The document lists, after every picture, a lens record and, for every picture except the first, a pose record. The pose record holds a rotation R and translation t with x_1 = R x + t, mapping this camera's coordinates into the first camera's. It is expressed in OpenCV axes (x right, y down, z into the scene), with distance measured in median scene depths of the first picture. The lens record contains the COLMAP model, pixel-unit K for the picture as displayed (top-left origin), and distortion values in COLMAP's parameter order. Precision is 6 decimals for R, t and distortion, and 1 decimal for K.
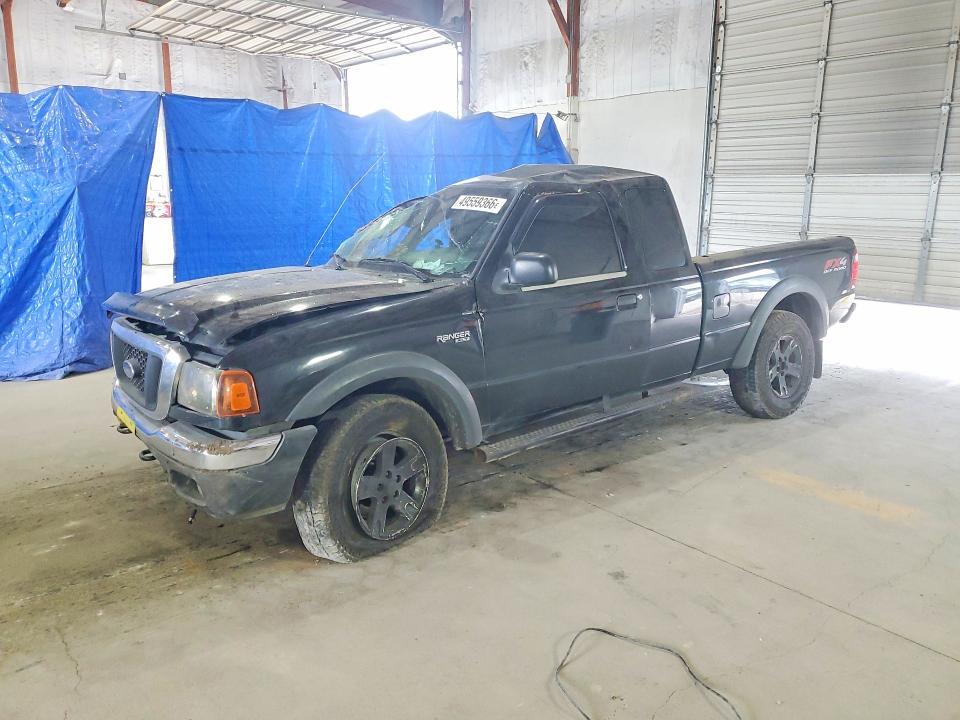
lens RADIAL K [[744.0, 0, 482.7], [0, 744.0, 359.5], [0, 0, 1]] dist [0.017581, 0.007373]
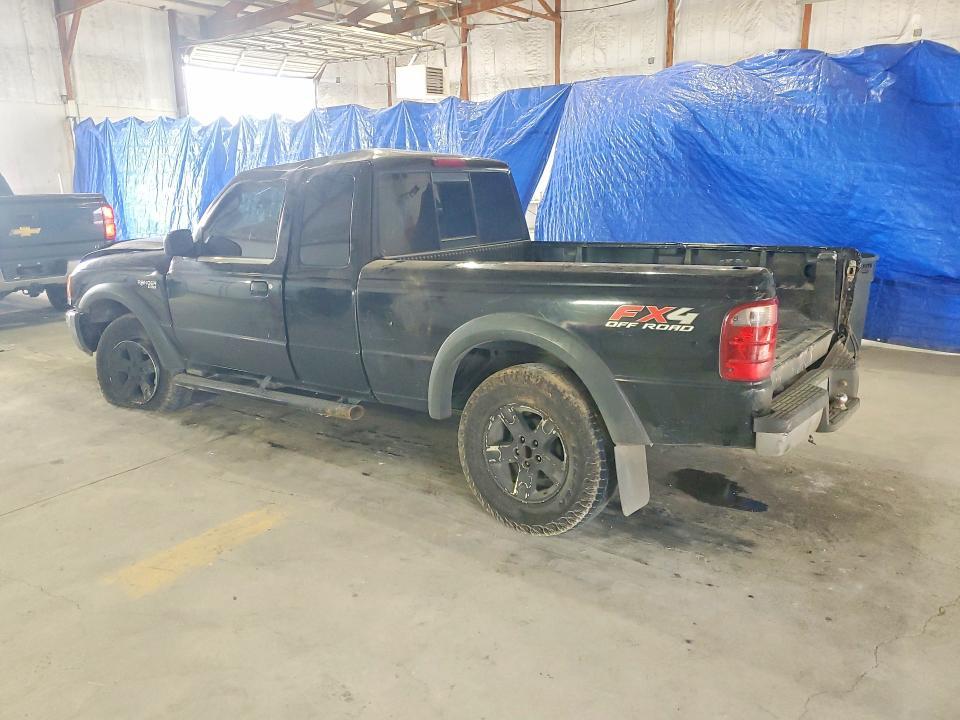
lens RADIAL K [[744.0, 0, 482.3], [0, 744.0, 358.9], [0, 0, 1]] dist [0.017581, 0.007373]
pose [[0.227469, 0.215303, -0.949685, 1.181143], [-0.167332, 0.969387, 0.179690, -0.210389], [0.959301, 0.118039, 0.256533, 0.963157]]
